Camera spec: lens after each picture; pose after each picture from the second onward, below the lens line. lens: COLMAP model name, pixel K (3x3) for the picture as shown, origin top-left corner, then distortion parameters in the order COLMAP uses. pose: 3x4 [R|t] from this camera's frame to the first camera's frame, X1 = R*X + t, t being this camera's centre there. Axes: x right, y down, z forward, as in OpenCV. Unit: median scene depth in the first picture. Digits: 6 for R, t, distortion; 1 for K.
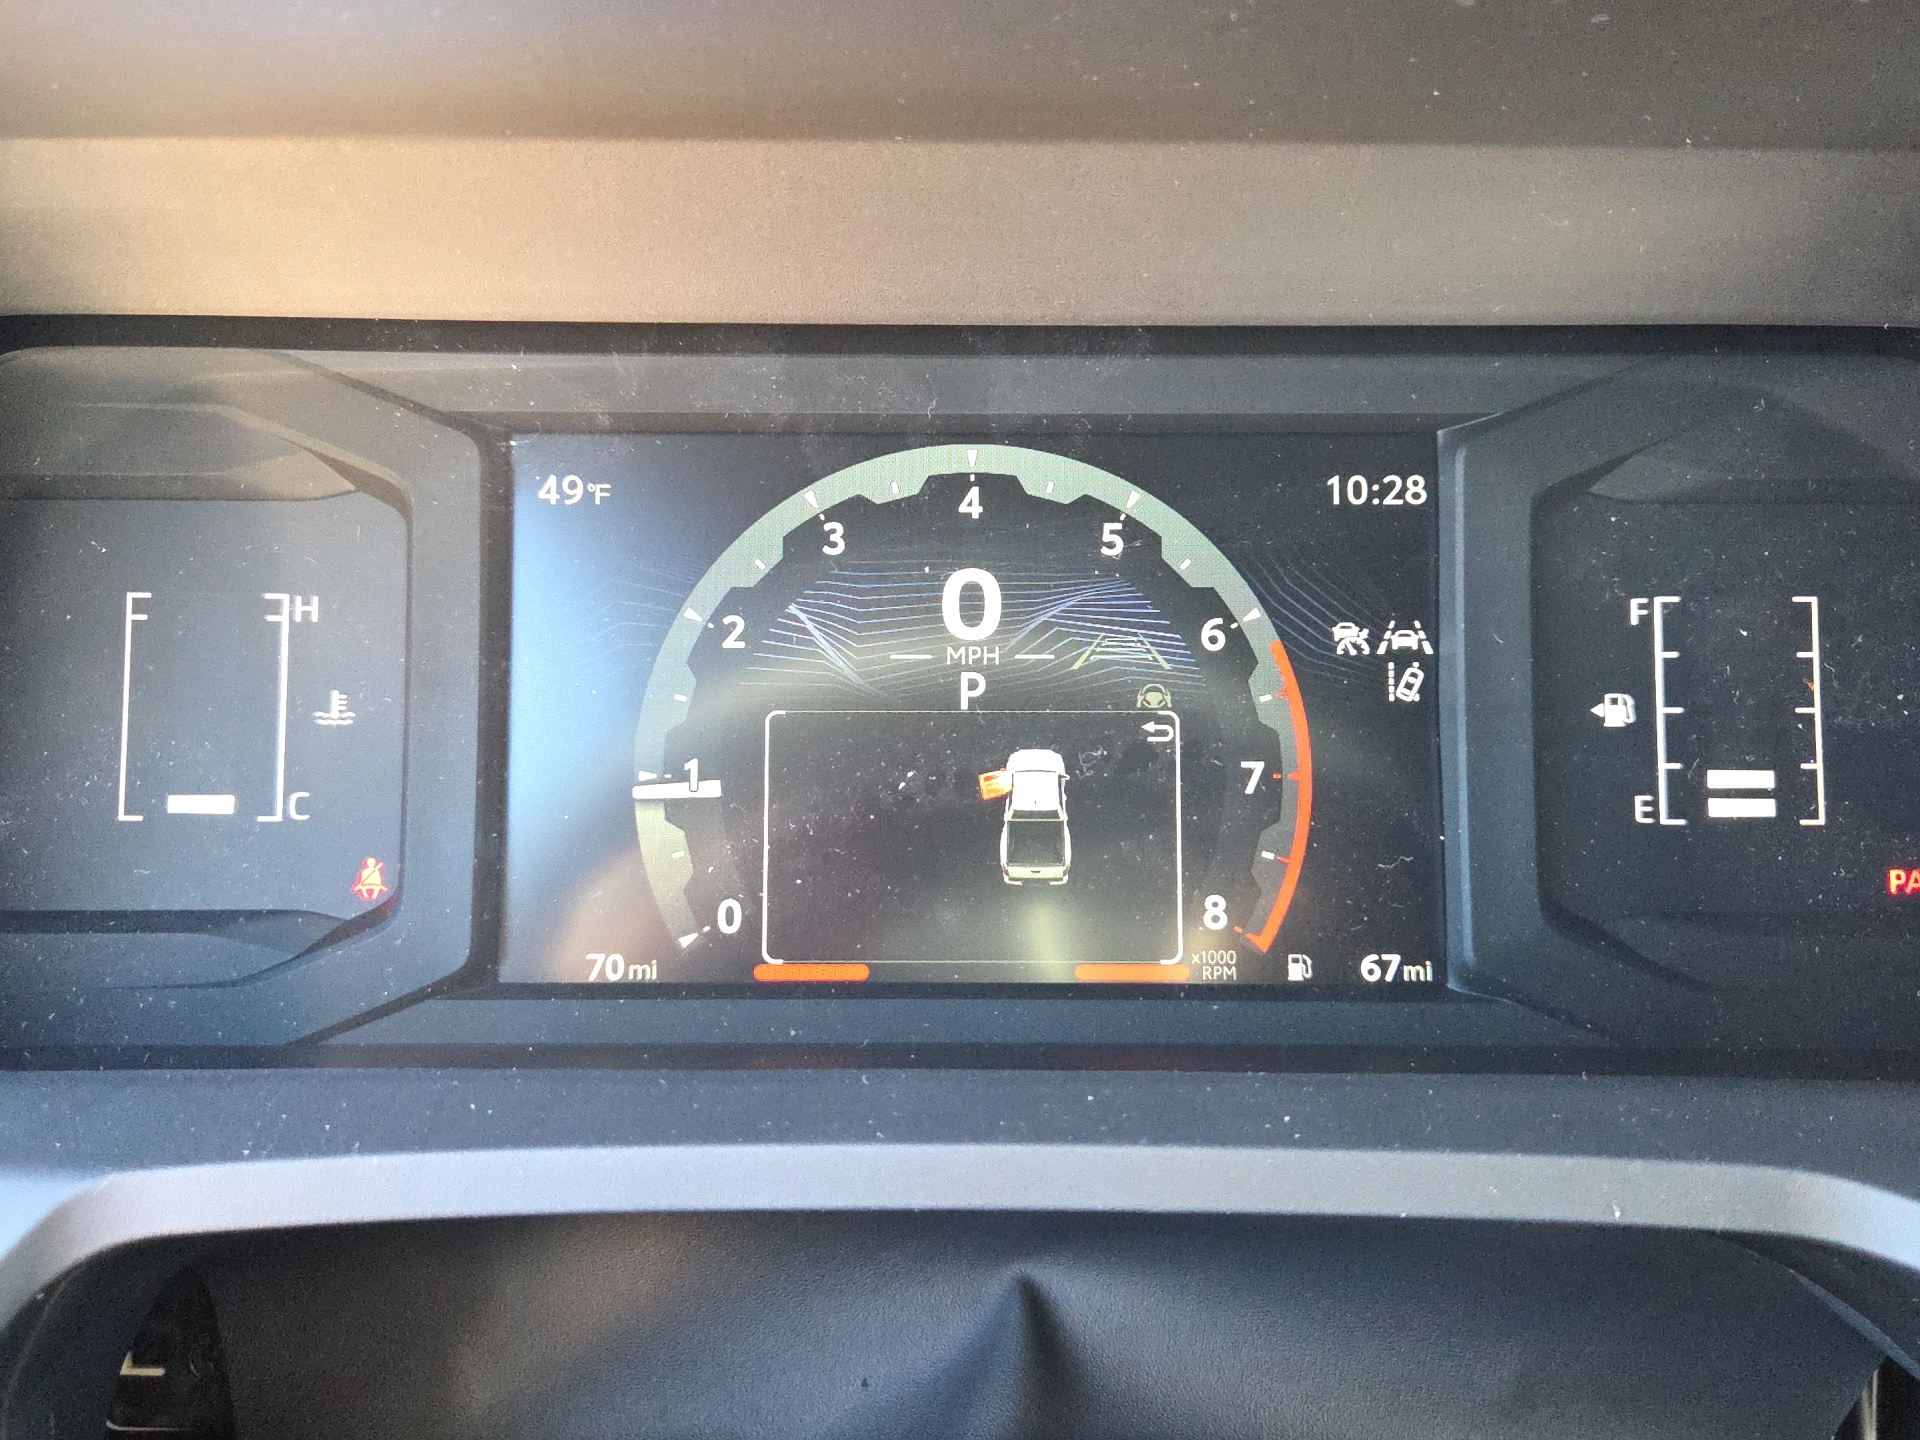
lens RADIAL K [[1455.9, 0, 962.1], [0, 1455.9, 719.7], [0, 0, 1]] dist [0.035632, -0.001133]
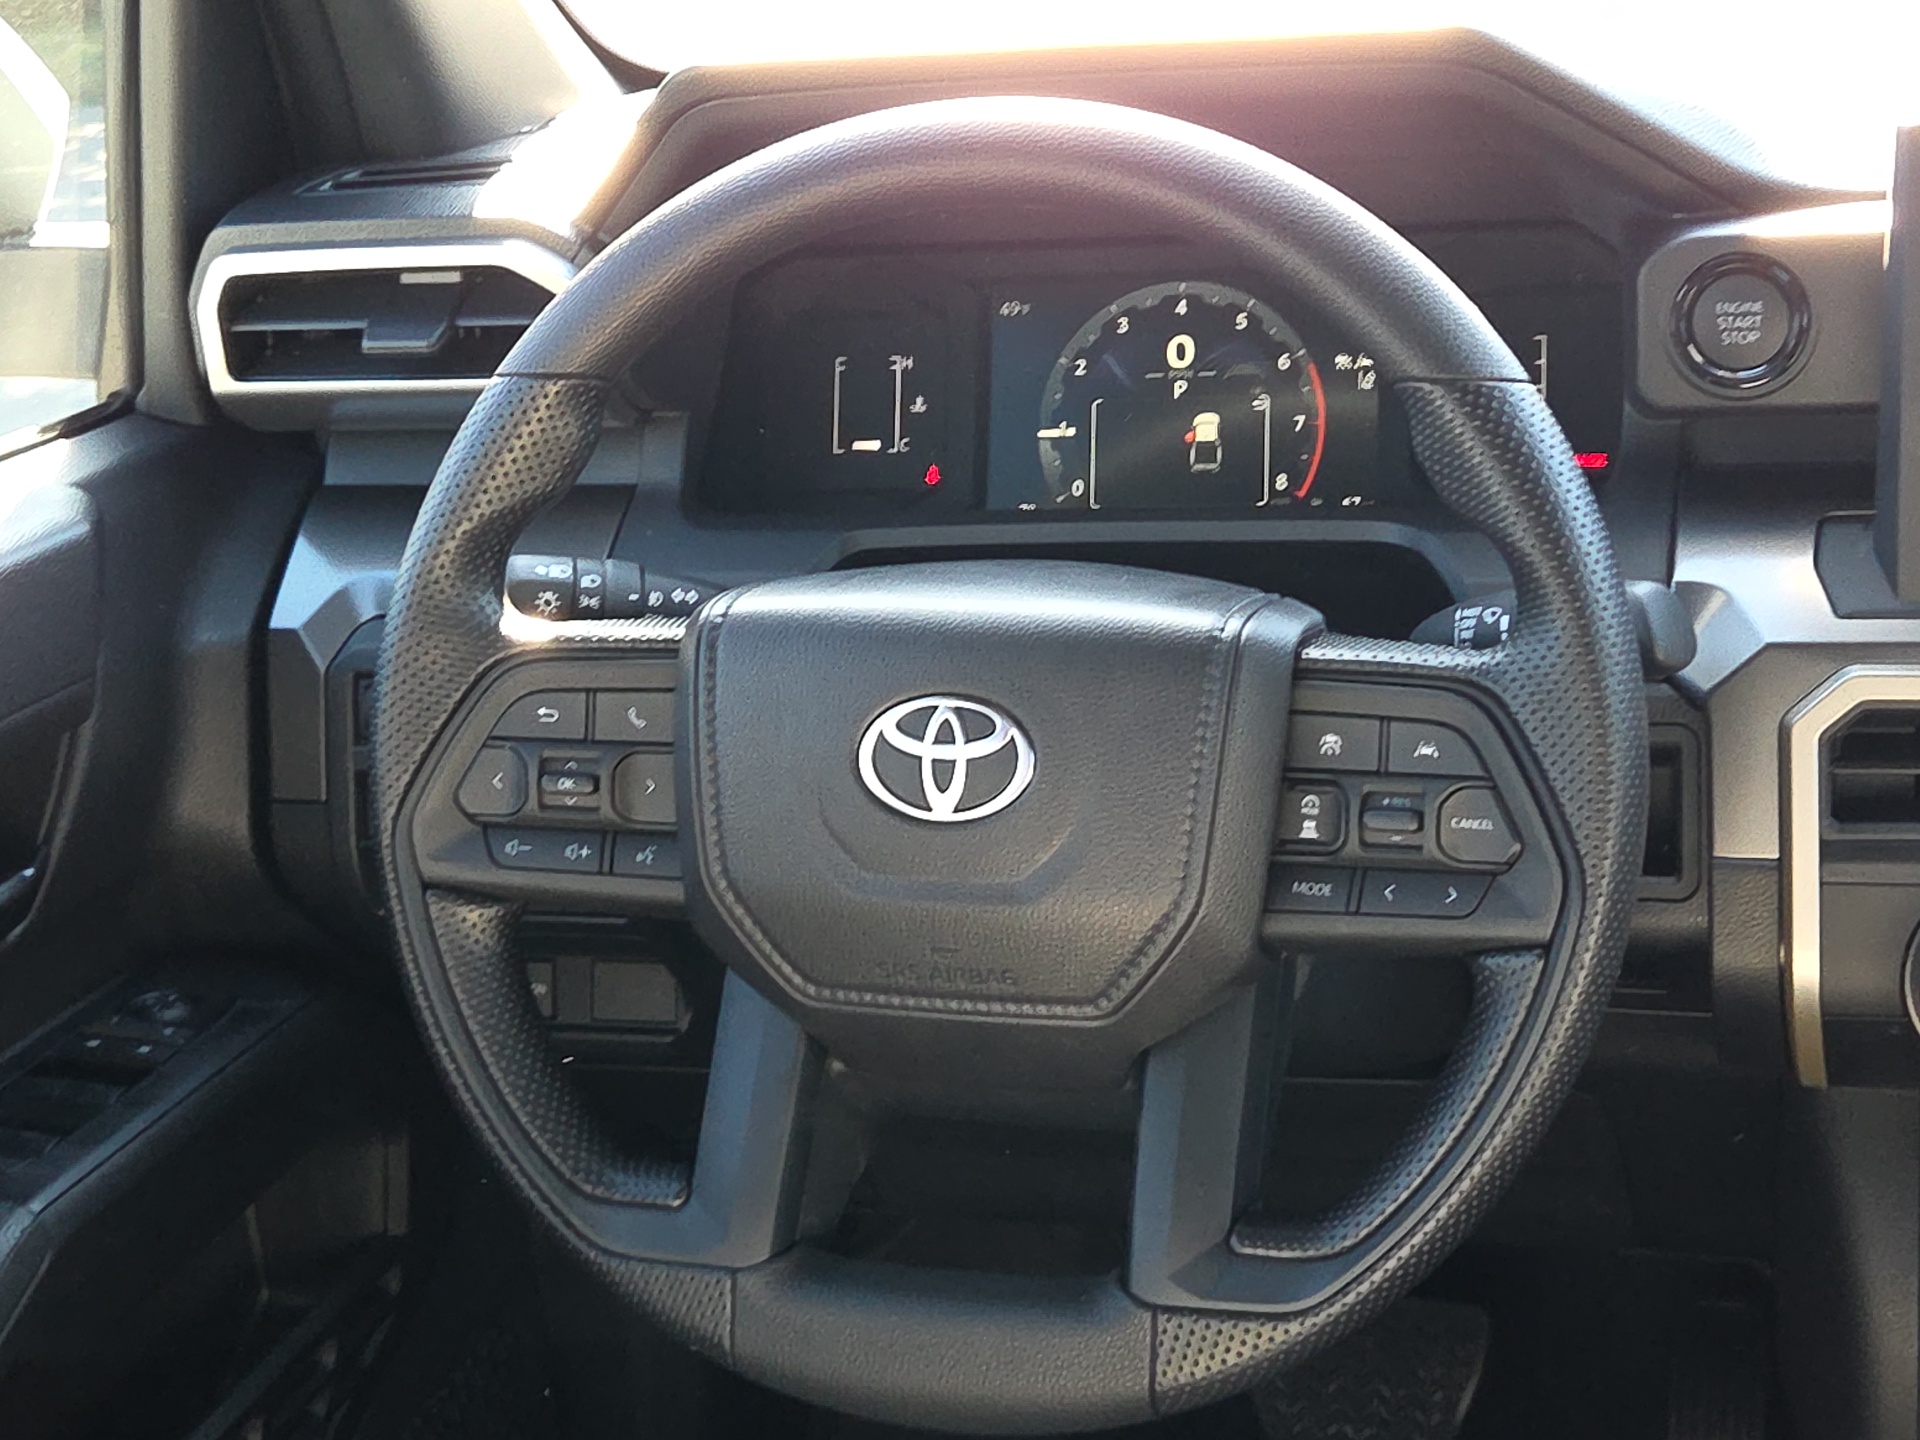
lens RADIAL K [[3299.5, 0, 1021.7], [0, 3299.5, 659.2], [0, 0, 1]] dist [0.110161, 0.000000]
pose [[0.958872, -0.004693, -0.283800, 1.248163], [0.000505, 0.999890, -0.014828, 0.484642], [0.283839, 0.014075, 0.958769, -4.074136]]
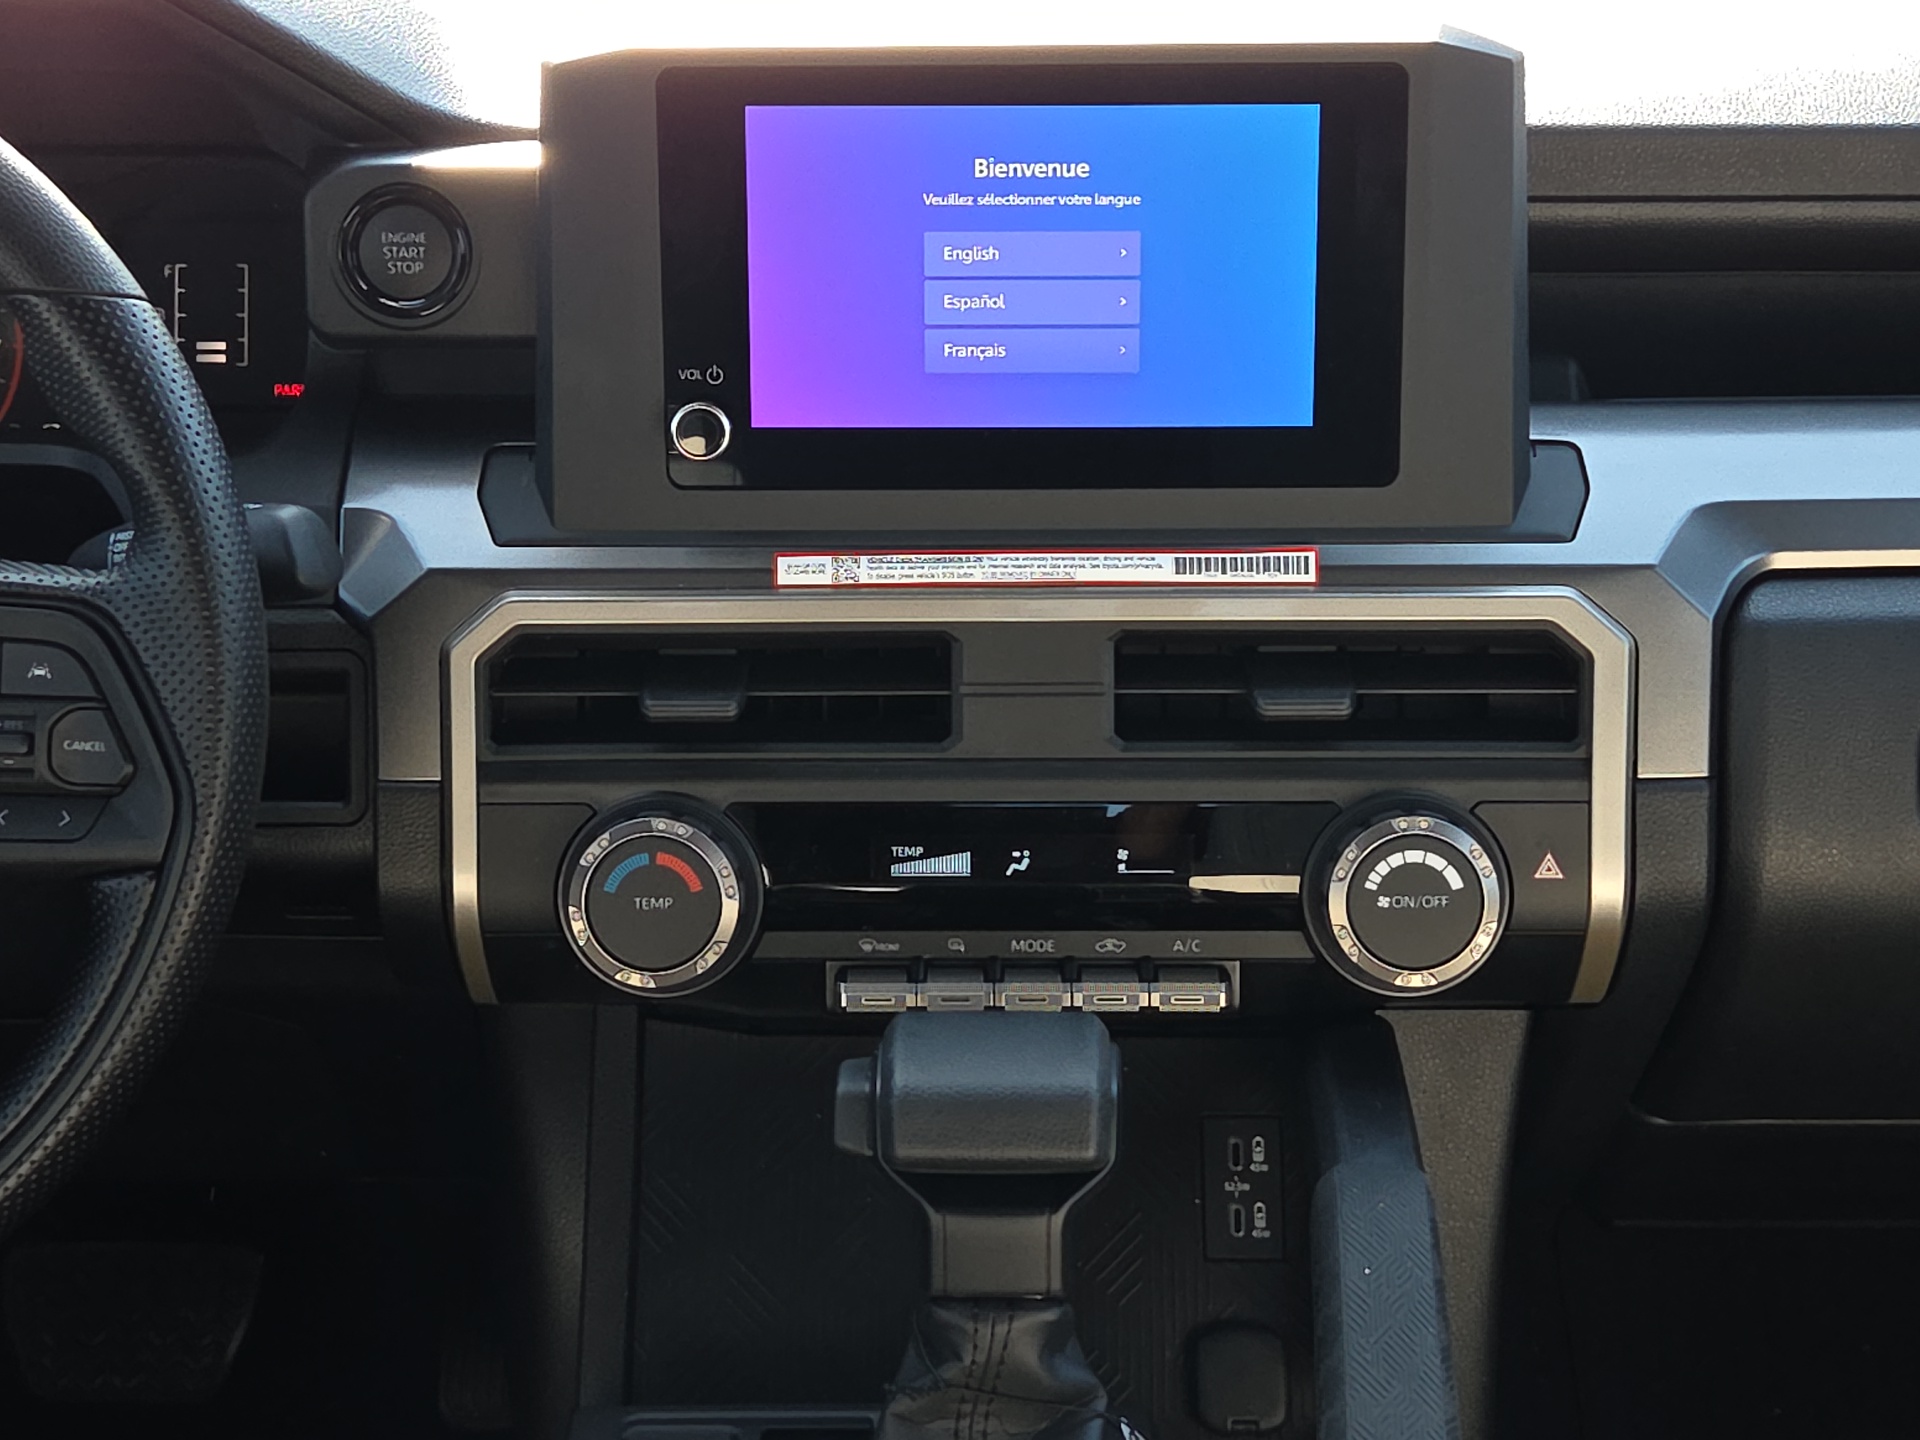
lens RADIAL K [[3299.5, 0, 945.6], [0, 3299.5, 689.2], [0, 0, 1]] dist [0.110161, 0.000000]
pose [[0.999919, -0.004198, -0.012043, 1.698445], [0.004258, 0.999979, 0.004944, 0.540922], [0.012022, -0.004995, 0.999915, -4.030618]]
